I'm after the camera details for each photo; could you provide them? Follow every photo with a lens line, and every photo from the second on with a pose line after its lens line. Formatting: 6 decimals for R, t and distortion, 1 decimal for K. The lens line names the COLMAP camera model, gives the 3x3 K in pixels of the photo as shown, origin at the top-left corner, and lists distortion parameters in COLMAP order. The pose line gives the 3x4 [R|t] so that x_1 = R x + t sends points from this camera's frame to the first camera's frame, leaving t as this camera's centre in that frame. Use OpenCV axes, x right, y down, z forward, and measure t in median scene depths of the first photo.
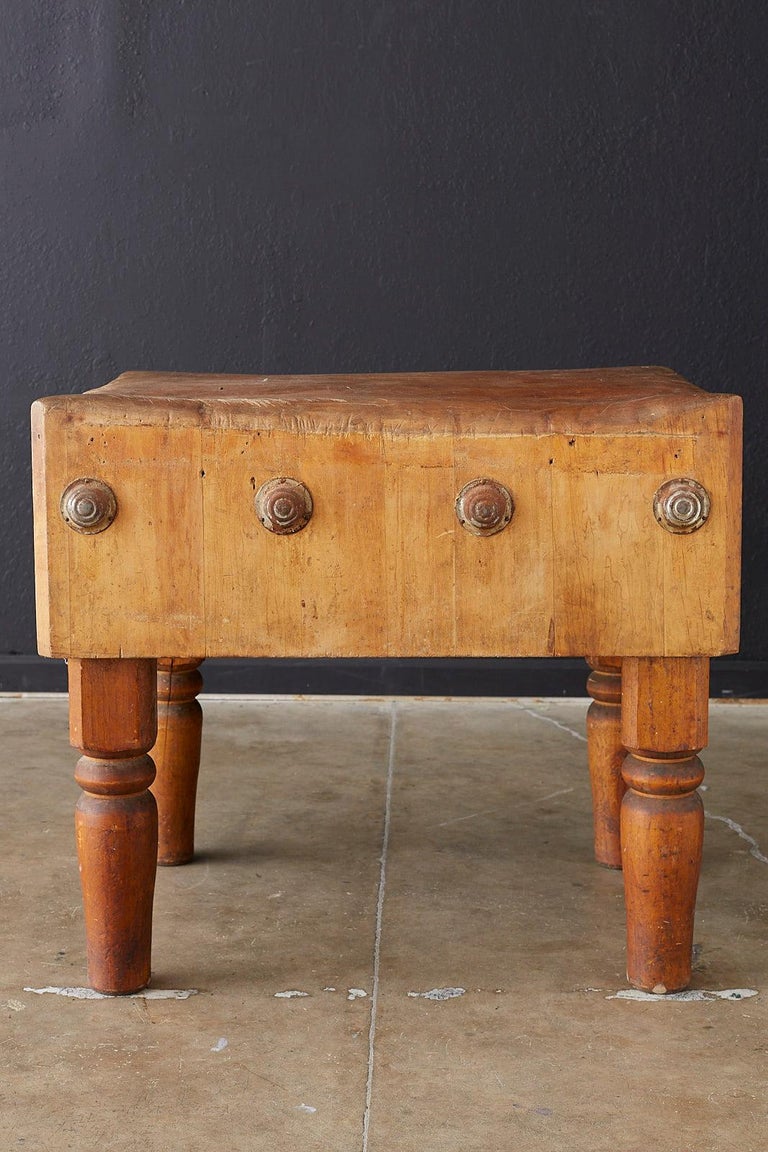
lens RADIAL K [[2425.5, 0, 385.4], [0, 2425.5, 571.7], [0, 0, 1]] dist [-0.096422, 0.000000]
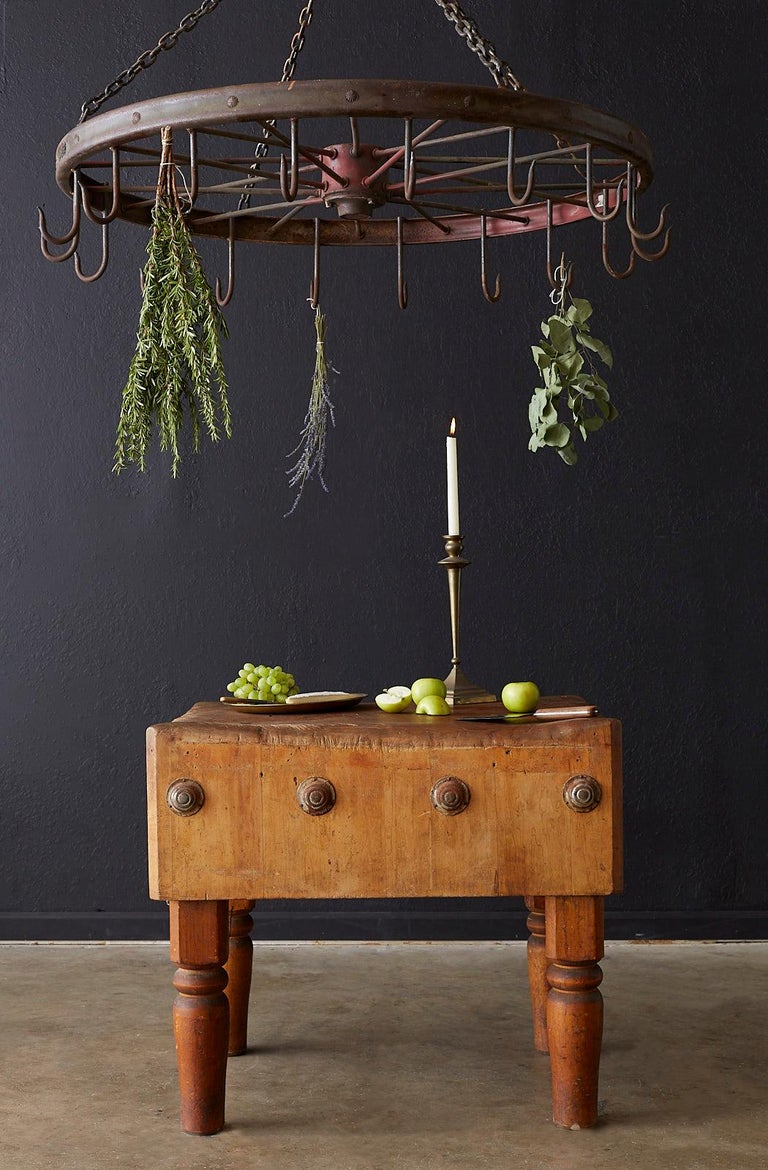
lens RADIAL K [[2186.3, 0, 382.1], [0, 2186.3, 587.7], [0, 0, 1]] dist [-0.033682, 0.000000]
pose [[0.999953, -0.008267, 0.005110, -0.005999], [0.008832, 0.992396, -0.122772, 0.009319], [-0.004056, 0.122812, 0.992422, -0.296215]]
